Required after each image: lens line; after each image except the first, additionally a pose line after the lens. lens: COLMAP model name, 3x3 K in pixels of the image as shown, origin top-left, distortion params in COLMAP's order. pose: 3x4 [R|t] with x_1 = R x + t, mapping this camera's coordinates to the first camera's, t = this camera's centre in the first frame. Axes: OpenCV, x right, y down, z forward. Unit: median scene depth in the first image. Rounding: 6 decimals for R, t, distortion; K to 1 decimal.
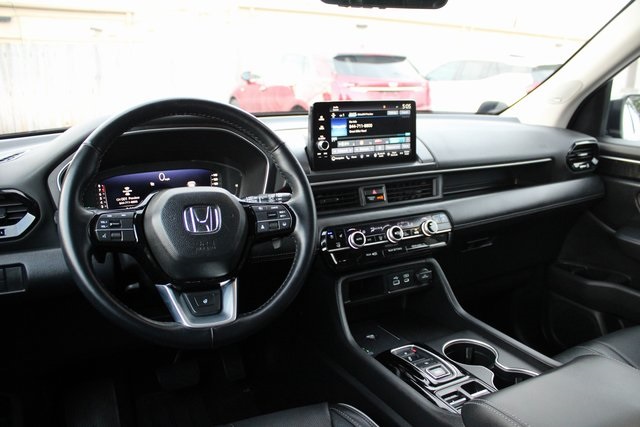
lens RADIAL K [[519.8, 0, 320.0], [0, 519.8, 213.5], [0, 0, 1]] dist [-0.112448, 0.007632]
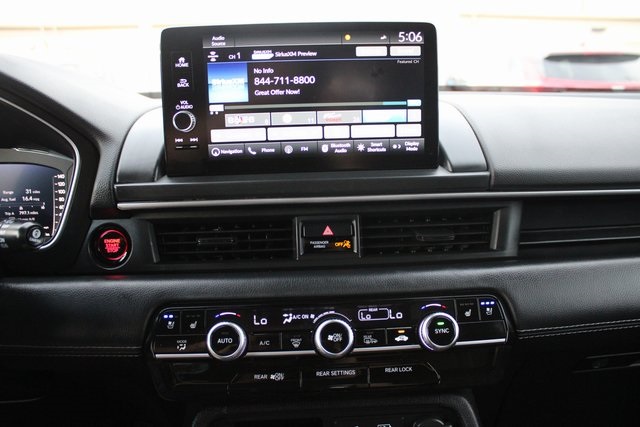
lens RADIAL K [[519.8, 0, 320.0], [0, 519.8, 213.5], [0, 0, 1]] dist [-0.112448, 0.007632]
pose [[0.908338, 0.073154, -0.411789, 0.298255], [-0.084530, 0.996376, -0.009454, -0.054279], [0.409605, 0.043396, 0.911230, 0.618361]]
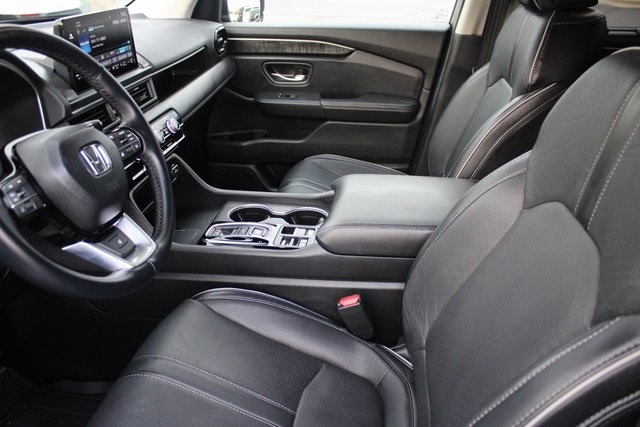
lens RADIAL K [[519.8, 0, 320.0], [0, 519.8, 213.5], [0, 0, 1]] dist [-0.112448, 0.007632]
pose [[0.589961, -0.354325, 0.725534, -0.475622], [0.196990, 0.934580, 0.296236, -0.062057], [-0.783033, -0.031844, 0.621164, 0.082709]]
